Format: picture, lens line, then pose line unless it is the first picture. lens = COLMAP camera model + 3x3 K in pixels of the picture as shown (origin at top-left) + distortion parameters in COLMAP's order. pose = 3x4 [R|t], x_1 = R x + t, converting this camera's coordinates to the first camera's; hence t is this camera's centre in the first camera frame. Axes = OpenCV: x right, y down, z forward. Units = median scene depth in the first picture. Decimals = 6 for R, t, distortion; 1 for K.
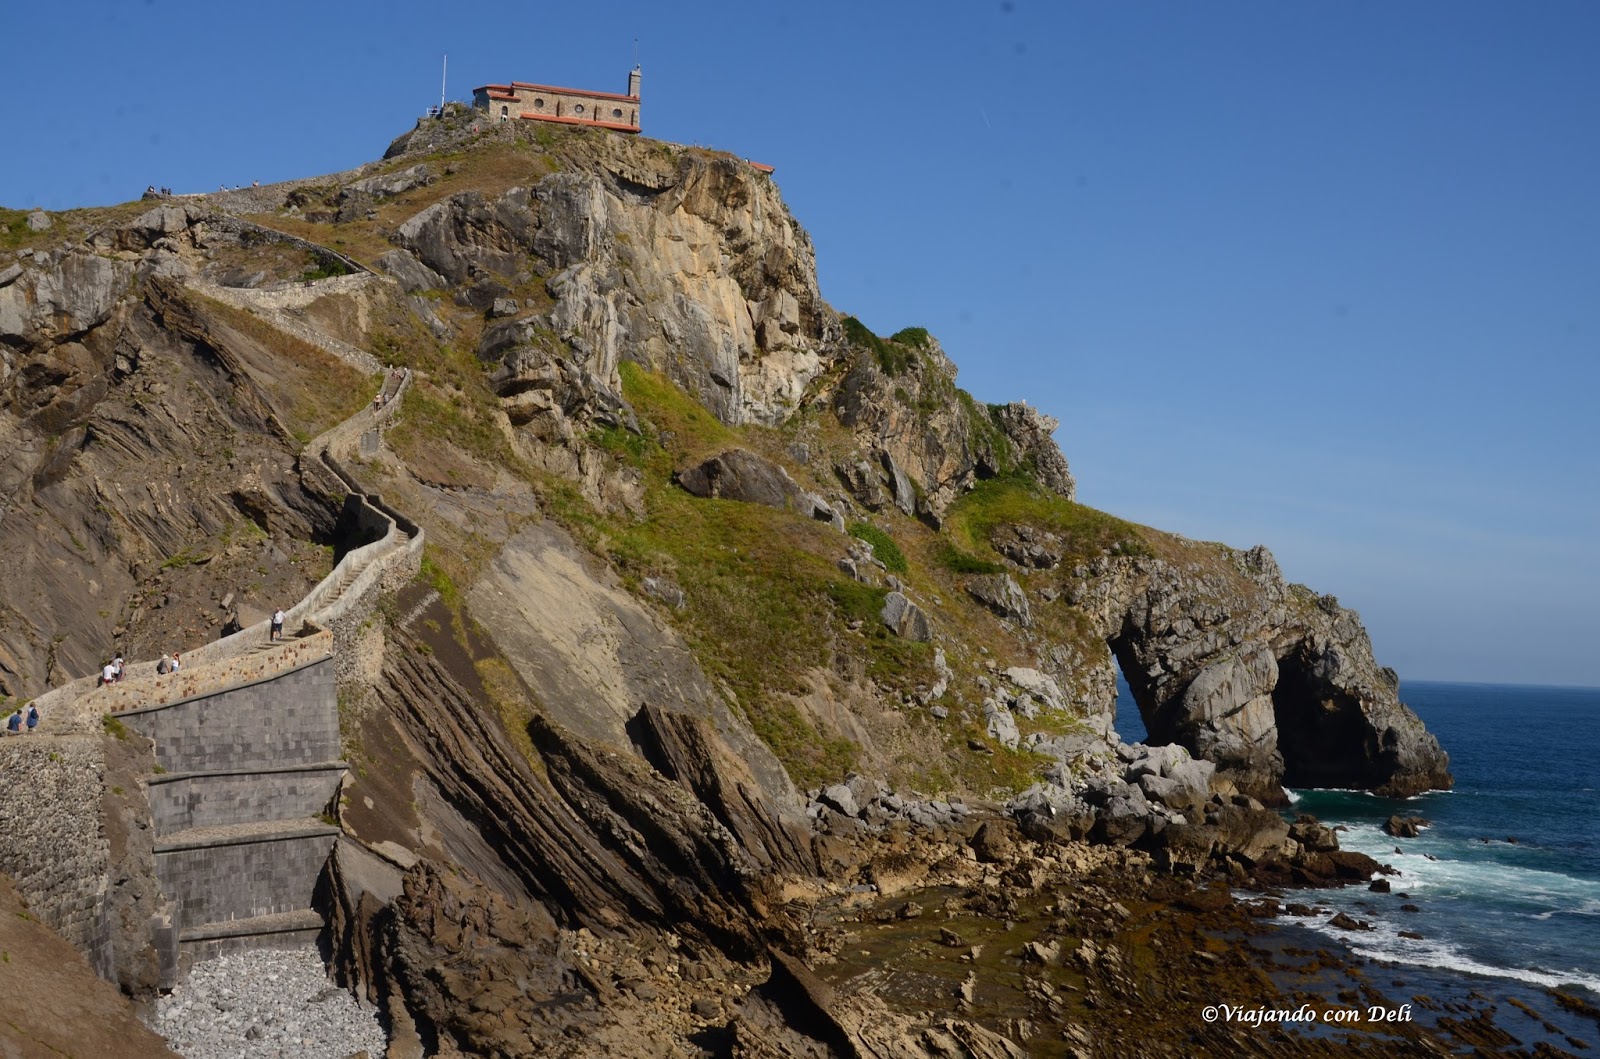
lens RADIAL K [[1812.8, 0, 753.7], [0, 1812.8, 529.5], [0, 0, 1]] dist [-0.070337, 0.031524]
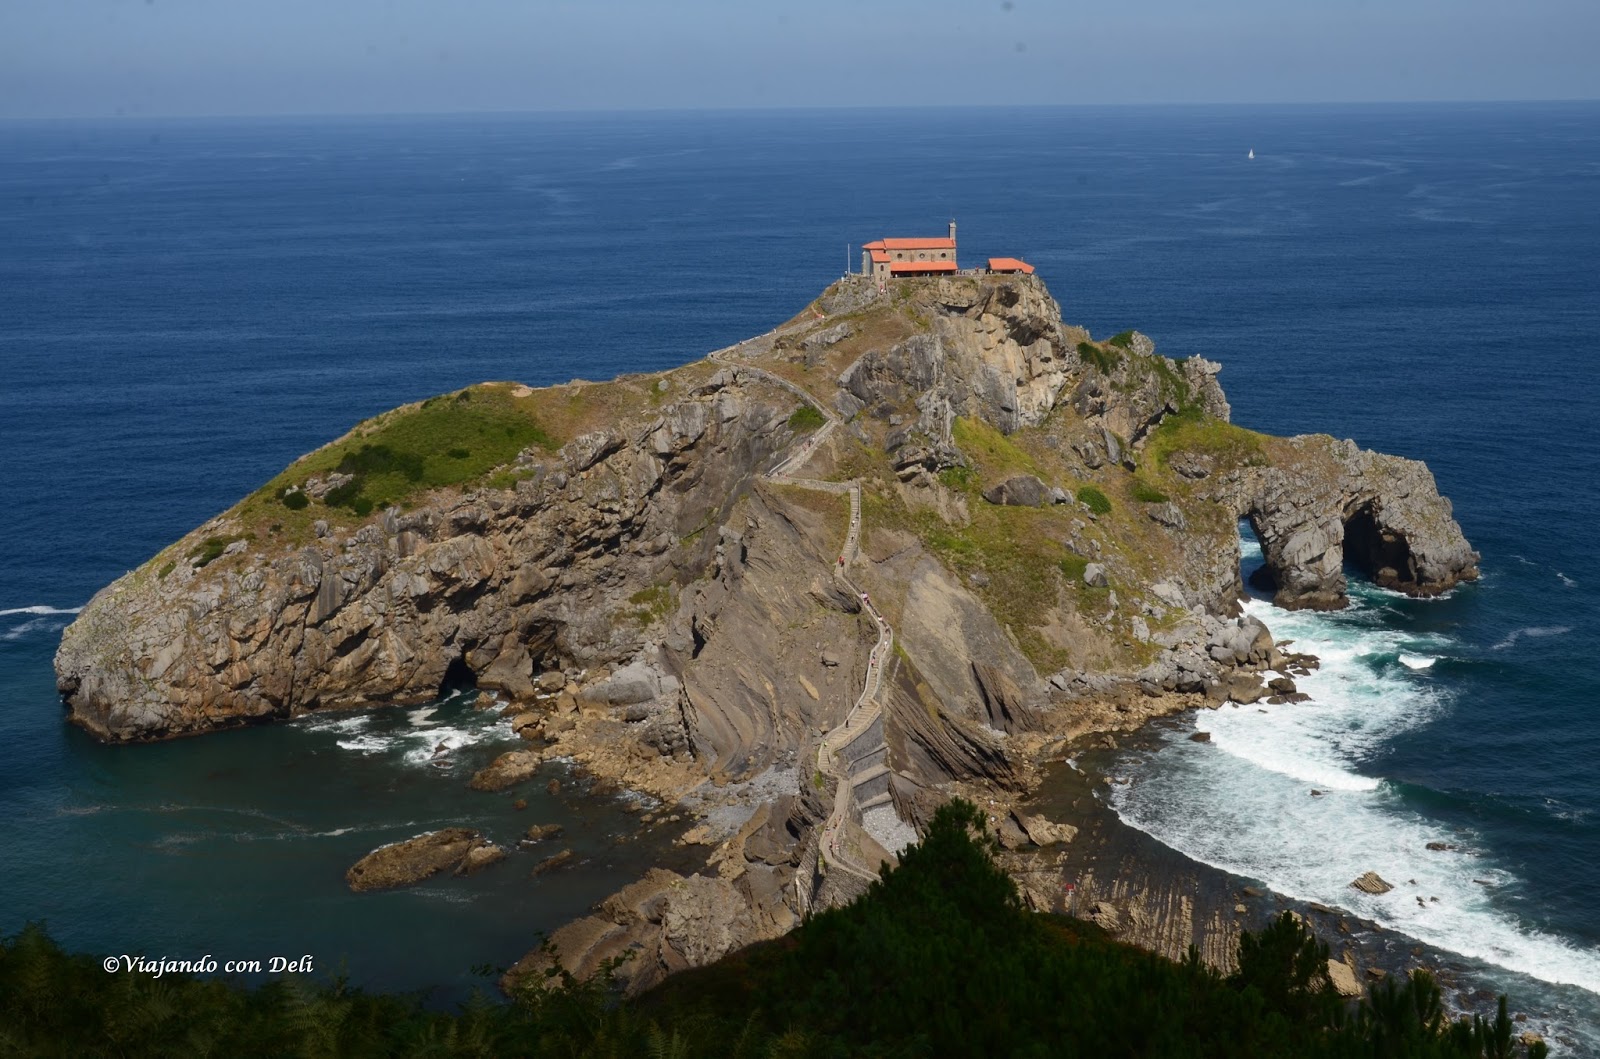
lens RADIAL K [[1812.8, 0, 753.7], [0, 1812.8, 529.5], [0, 0, 1]] dist [-0.070337, 0.031524]
pose [[0.983323, -0.025217, -0.180109, 0.066160], [0.065786, 0.972597, 0.222994, -0.453682], [0.169550, -0.231124, 0.958037, -0.967947]]
